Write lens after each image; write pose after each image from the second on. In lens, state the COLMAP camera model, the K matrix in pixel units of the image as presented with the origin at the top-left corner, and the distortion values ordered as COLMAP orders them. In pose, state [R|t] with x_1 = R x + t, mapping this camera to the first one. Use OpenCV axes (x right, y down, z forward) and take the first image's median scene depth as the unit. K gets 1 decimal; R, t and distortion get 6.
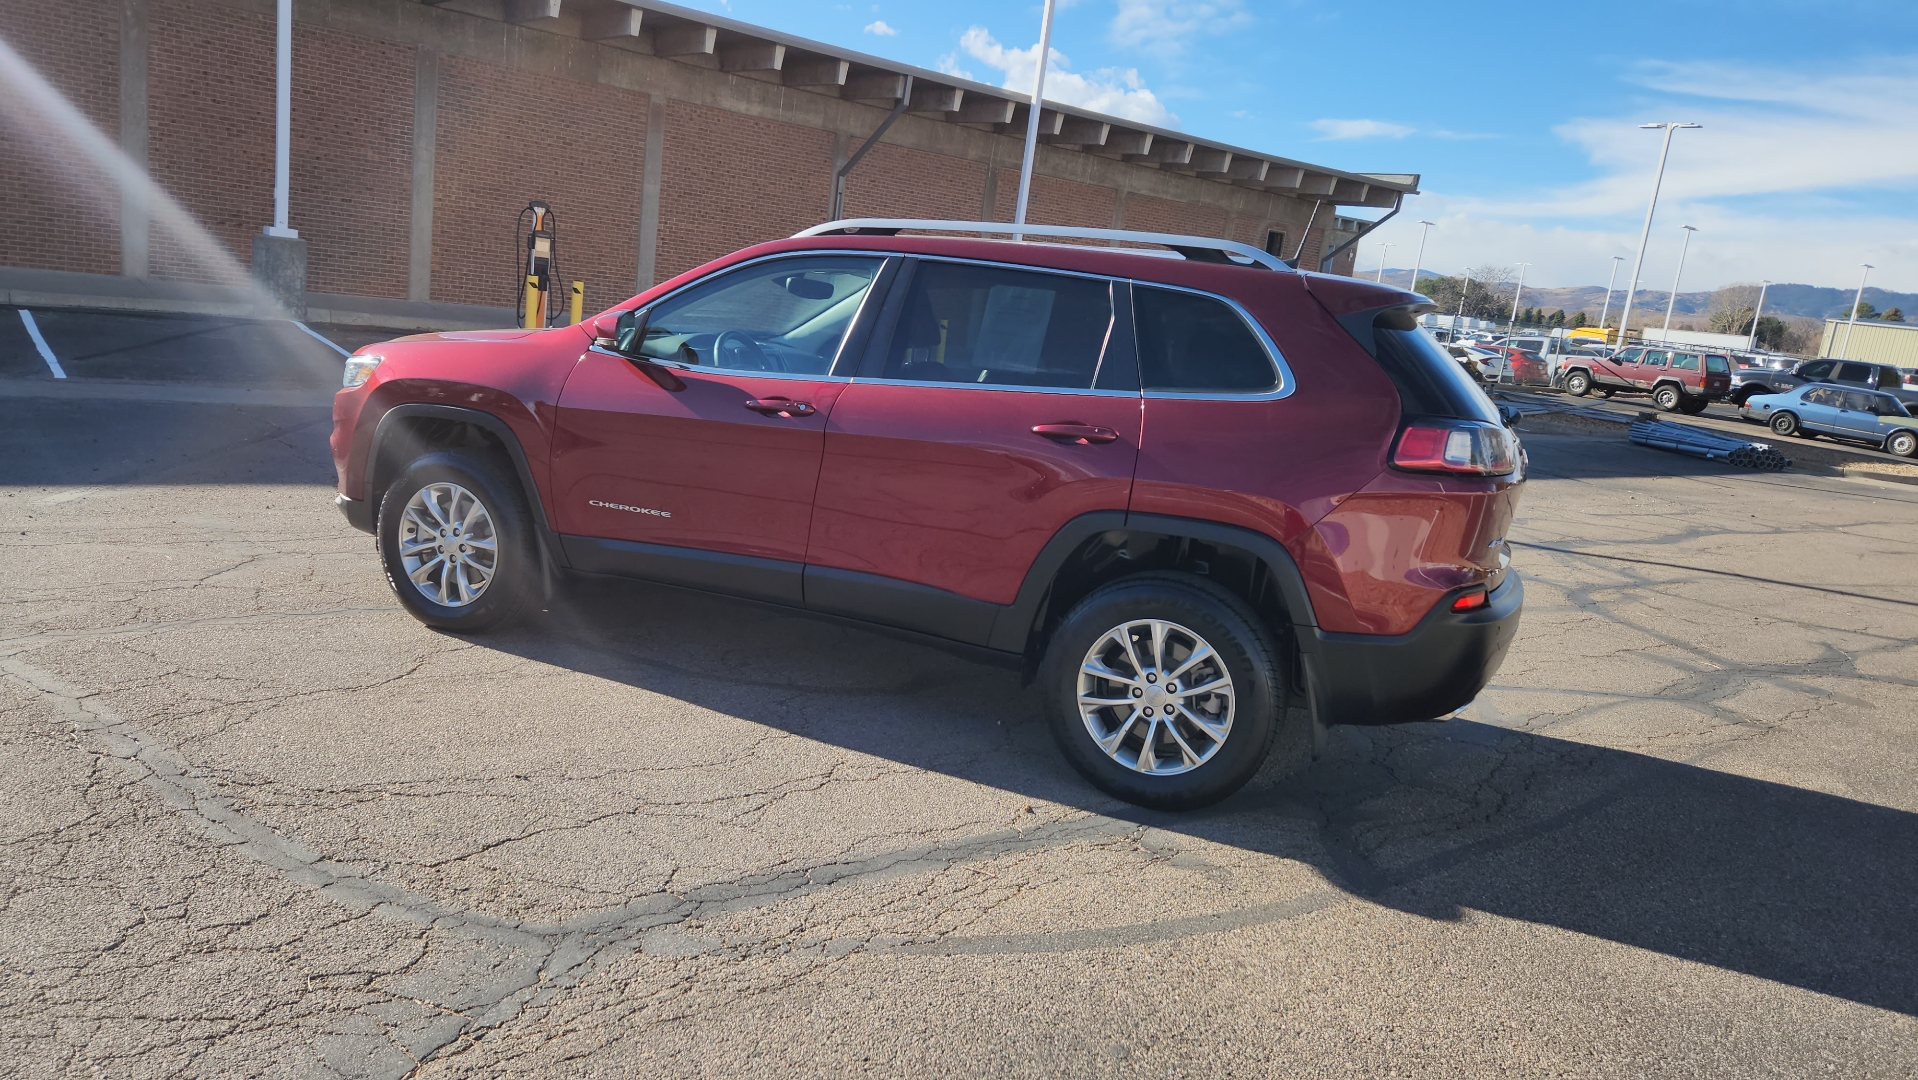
lens RADIAL K [[1270.5, 0, 924.5], [0, 1270.5, 531.4], [0, 0, 1]] dist [0.070198, -0.052844]
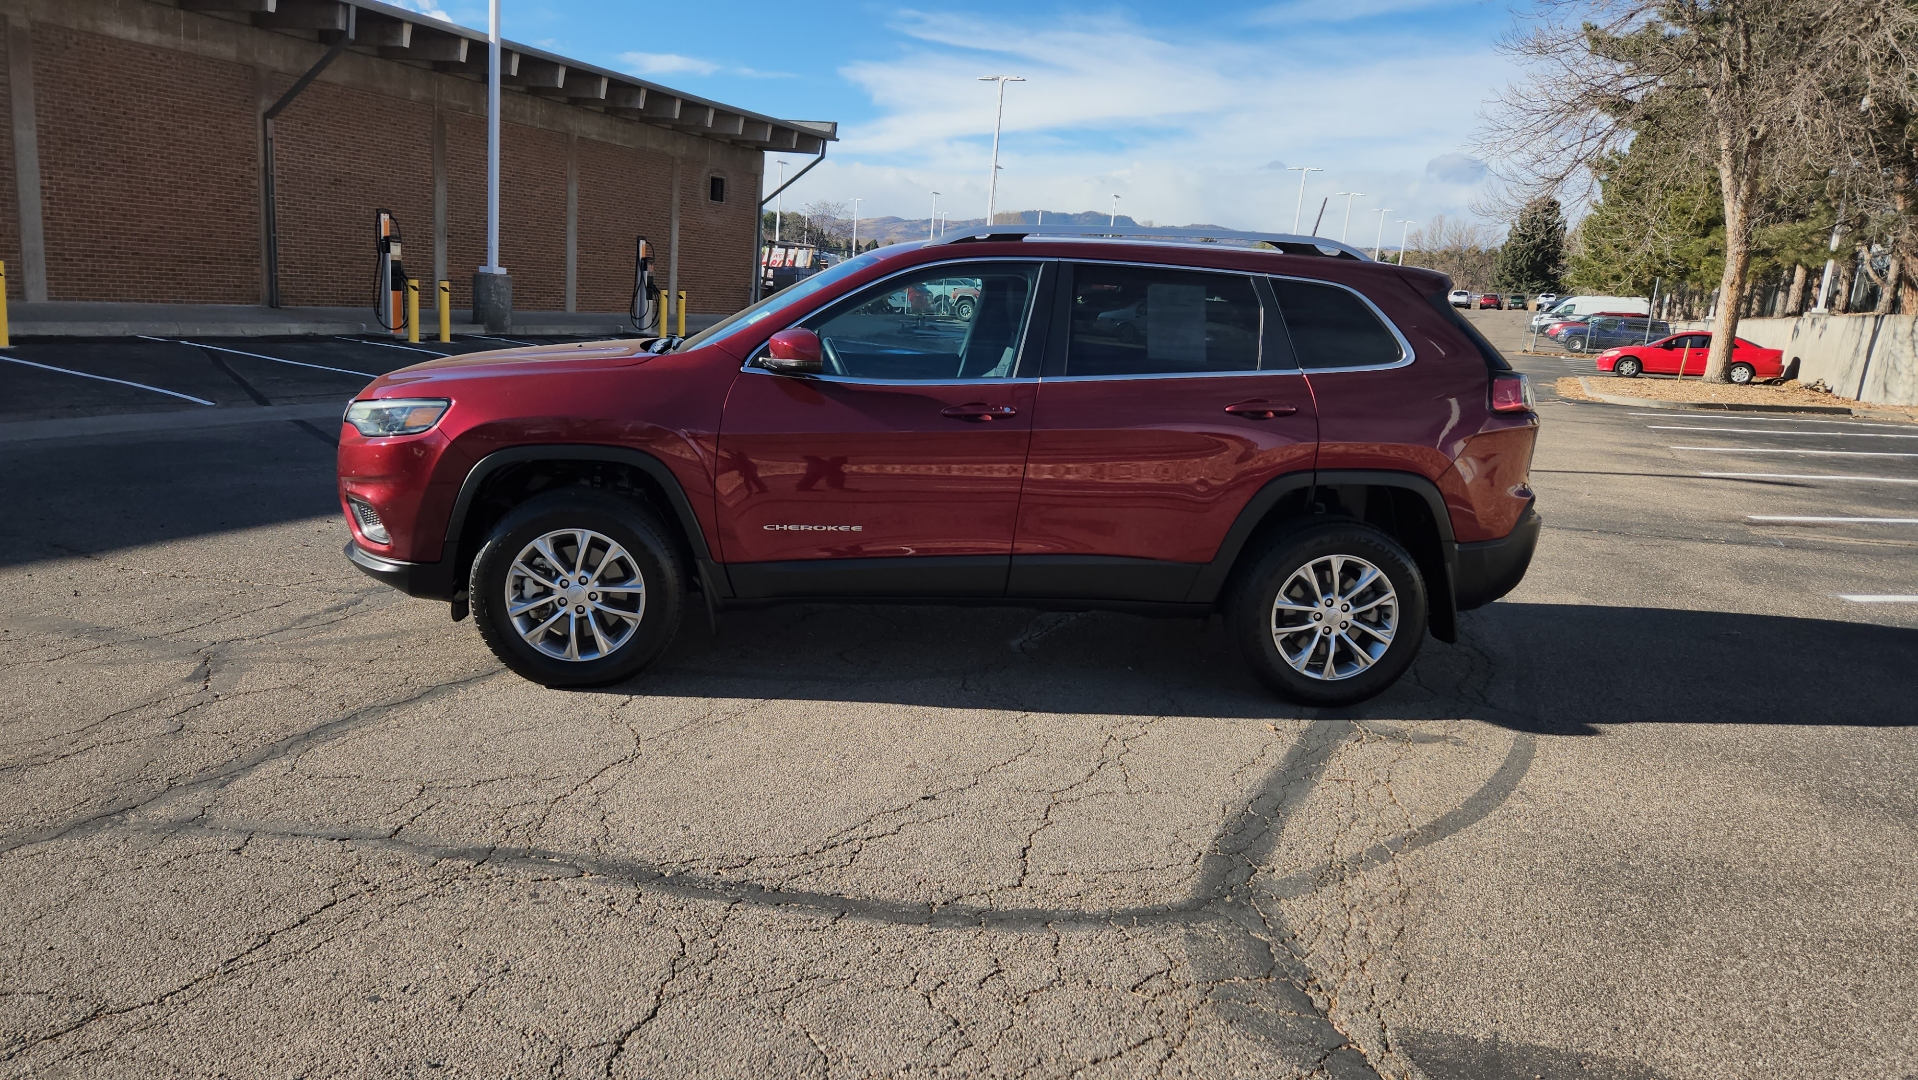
lens RADIAL K [[1262.9, 0, 926.3], [0, 1262.9, 561.4], [0, 0, 1]] dist [0.069387, -0.050341]
pose [[0.878486, -0.154269, 0.452177, -0.547725], [0.122326, 0.987514, 0.099255, -0.071858], [-0.461843, -0.031881, 0.886389, 0.074969]]
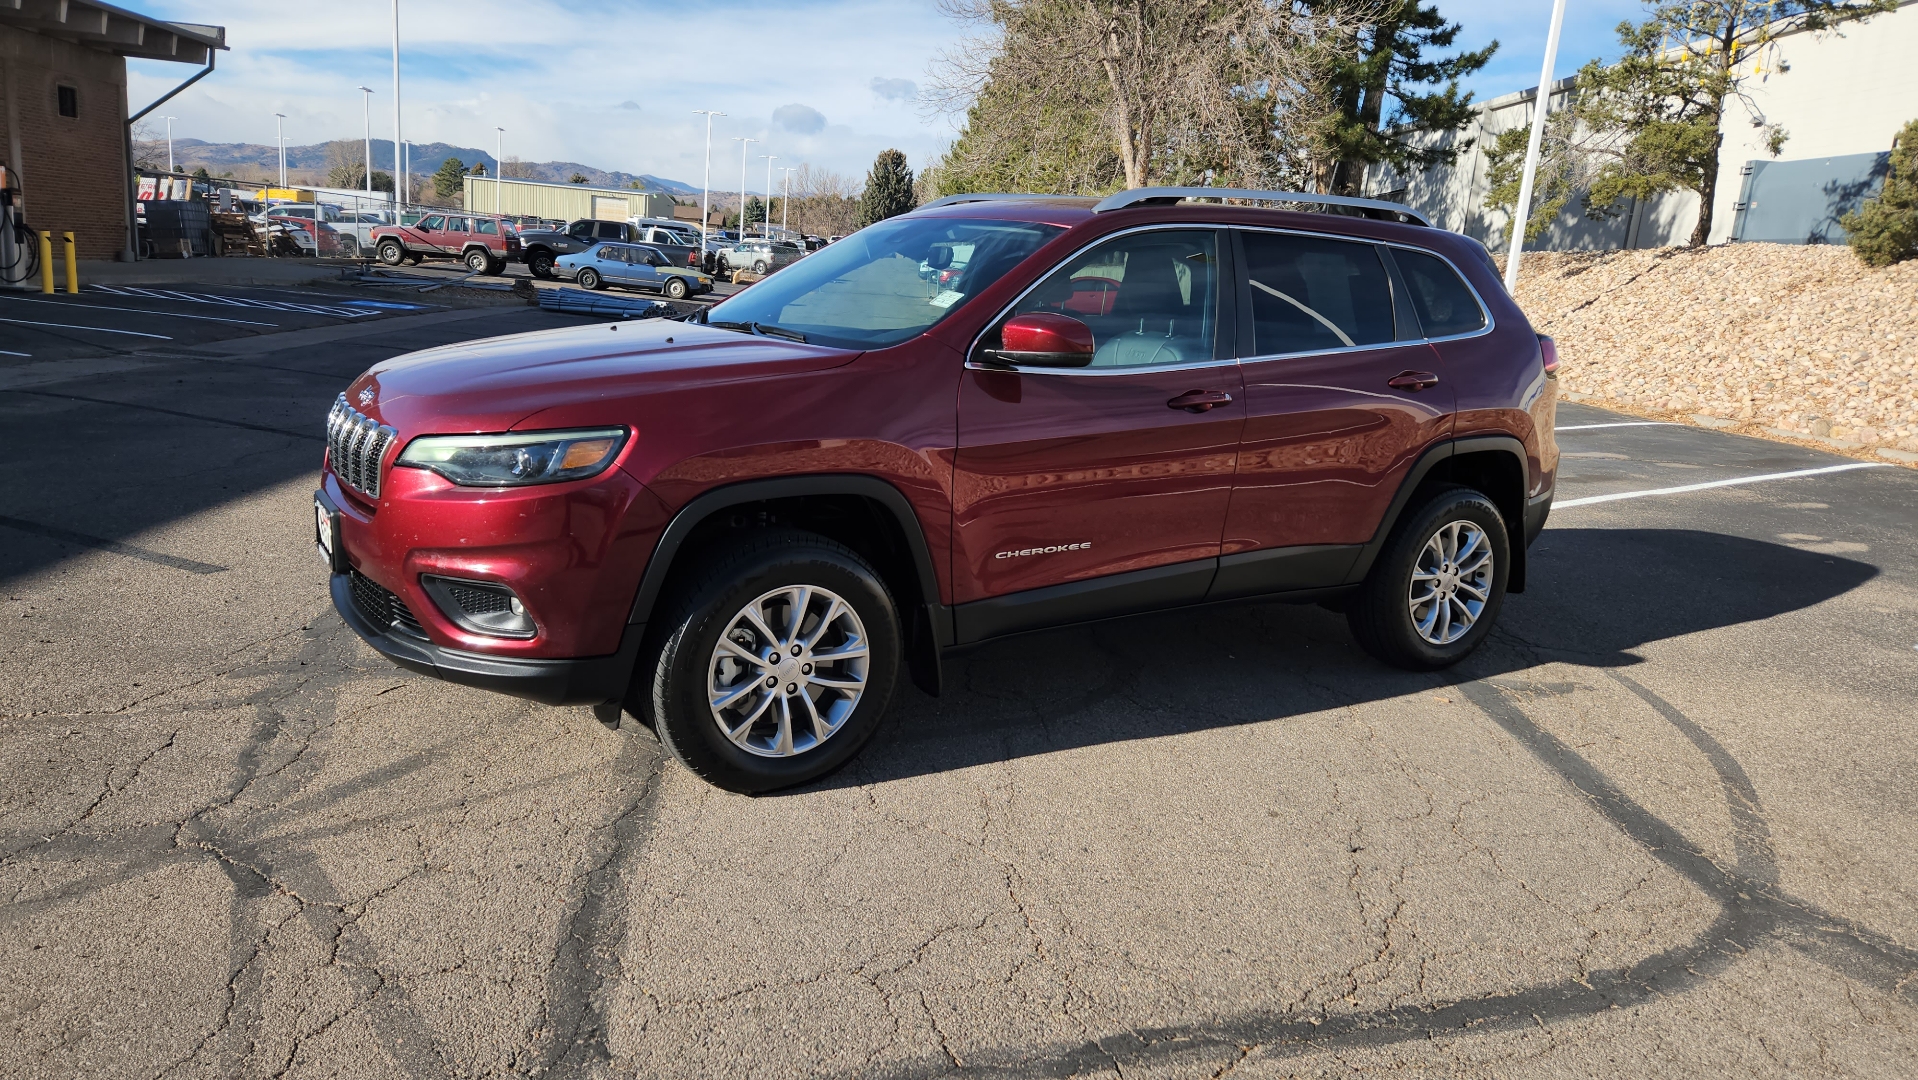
lens RADIAL K [[1268.2, 0, 913.7], [0, 1268.2, 554.4], [0, 0, 1]] dist [0.070907, -0.053440]
pose [[0.573908, -0.253090, 0.778830, -0.842226], [0.155633, 0.967420, 0.199691, -0.176645], [-0.803995, 0.006607, 0.594599, 0.520462]]
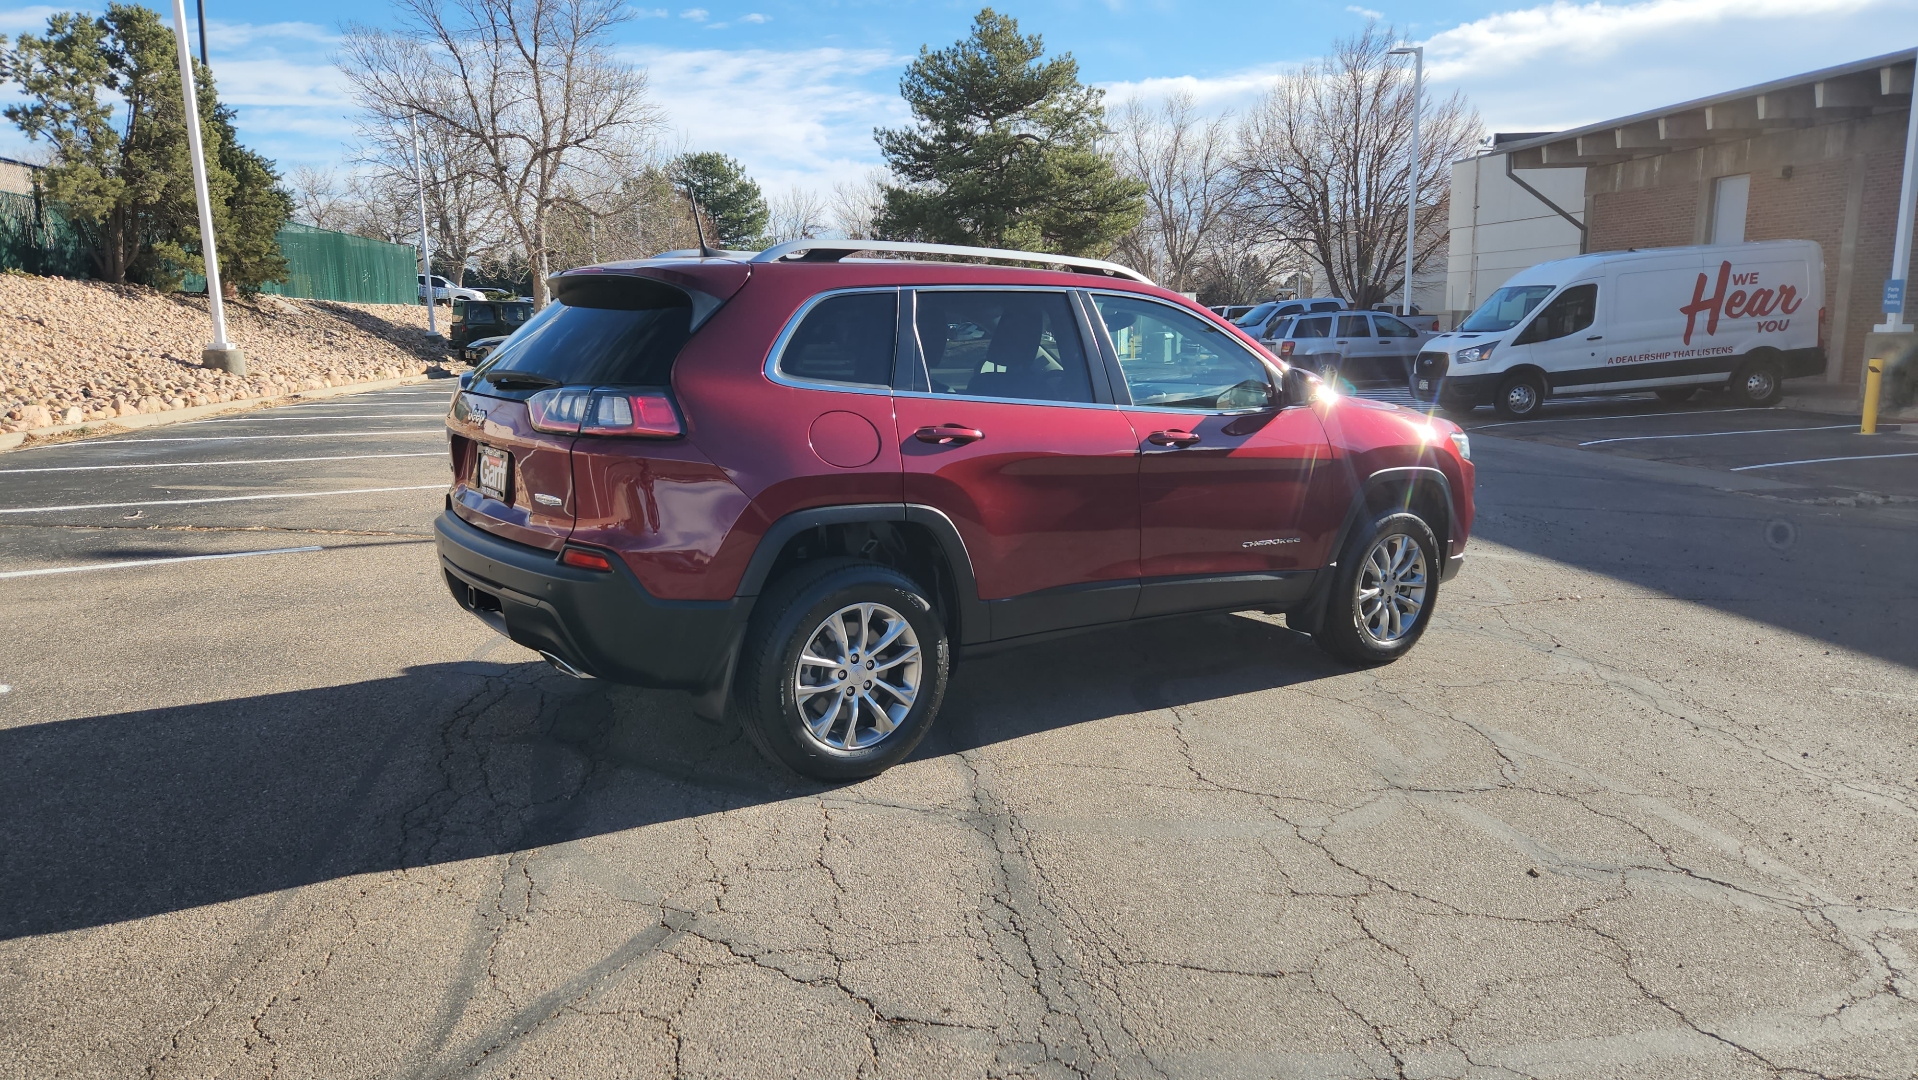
lens RADIAL K [[1269.2, 0, 936.1], [0, 1269.2, 541.9], [0, 0, 1]] dist [0.070731, -0.063087]
pose [[-0.504832, 0.034597, -0.862524, 0.959694], [-0.219848, 0.961094, 0.167227, -0.173222], [0.834752, 0.274046, -0.477585, 1.506414]]
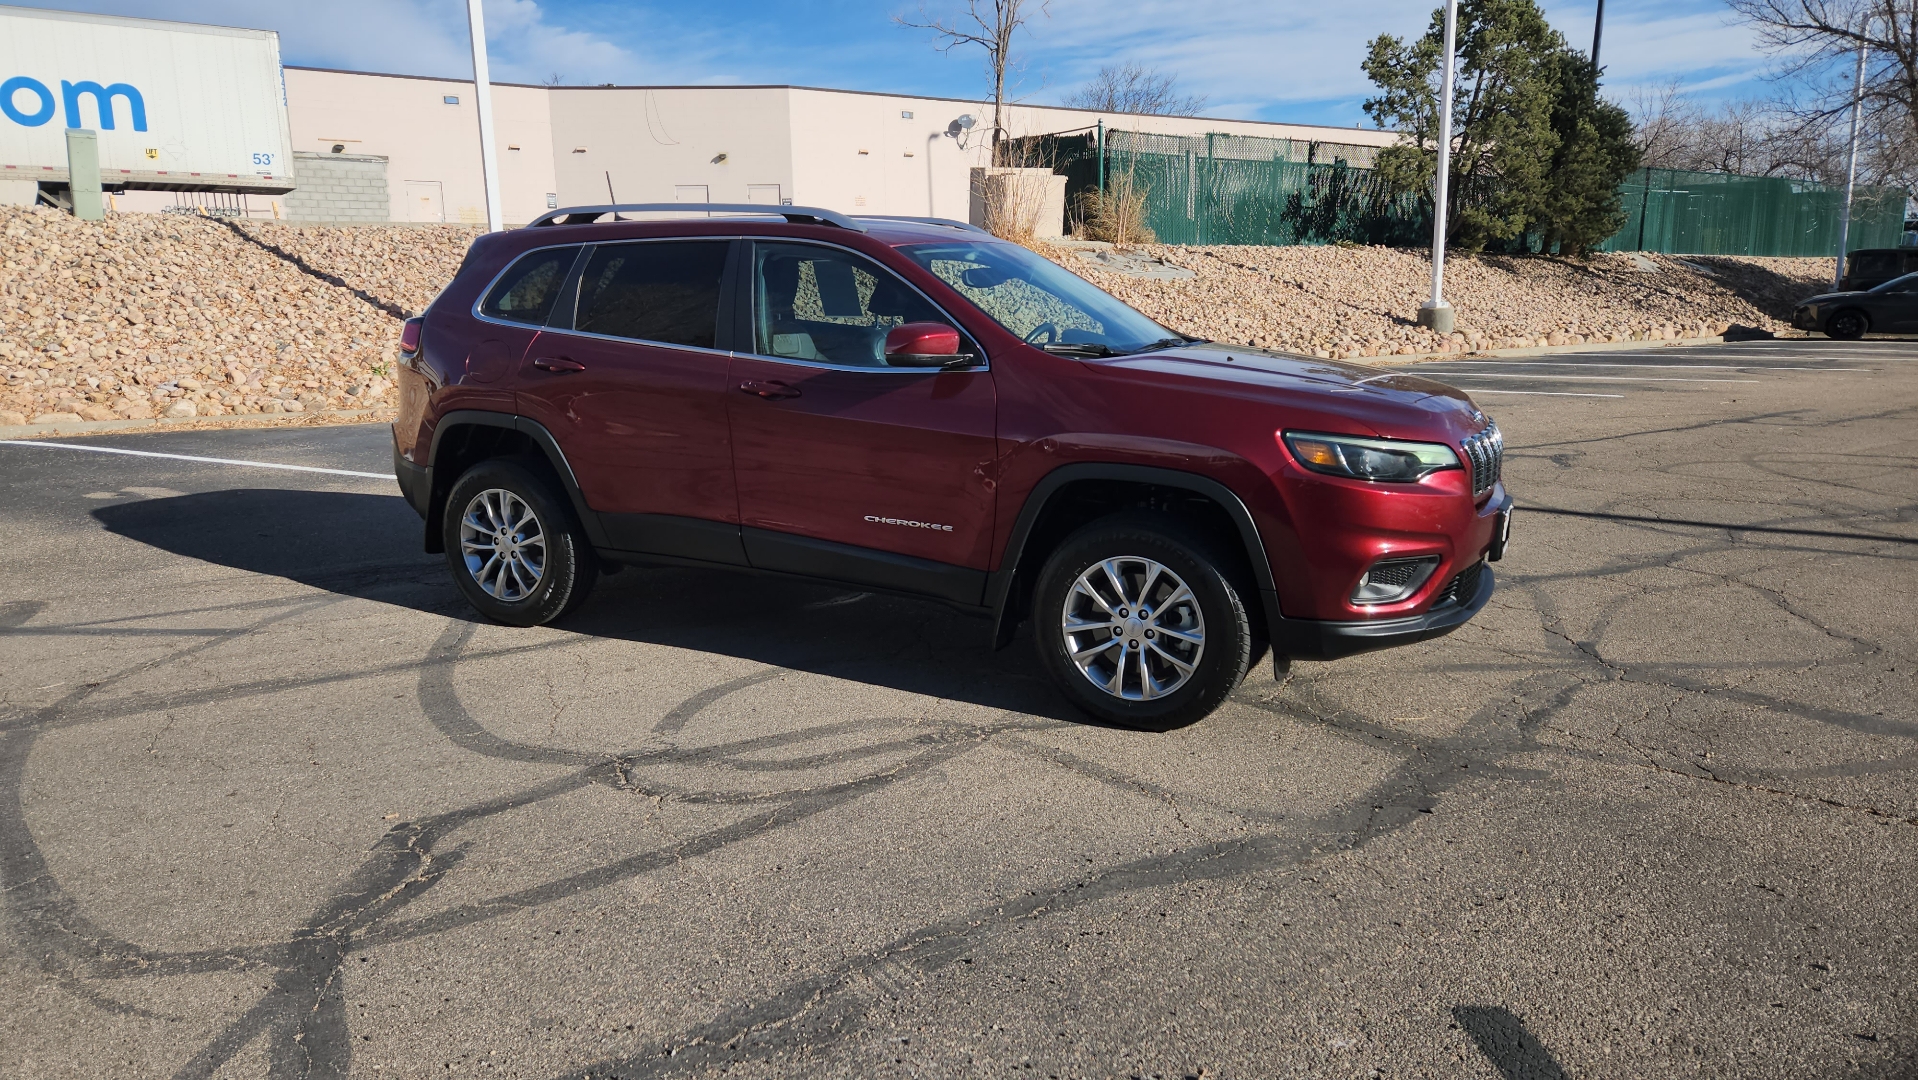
lens RADIAL K [[1281.4, 0, 923.3], [0, 1281.4, 537.7], [0, 0, 1]] dist [0.067699, -0.056174]
pose [[-0.992141, -0.113746, 0.052133, -0.123629], [-0.085866, 0.921999, 0.377551, -0.388155], [-0.091012, 0.370108, -0.924520, 2.066603]]
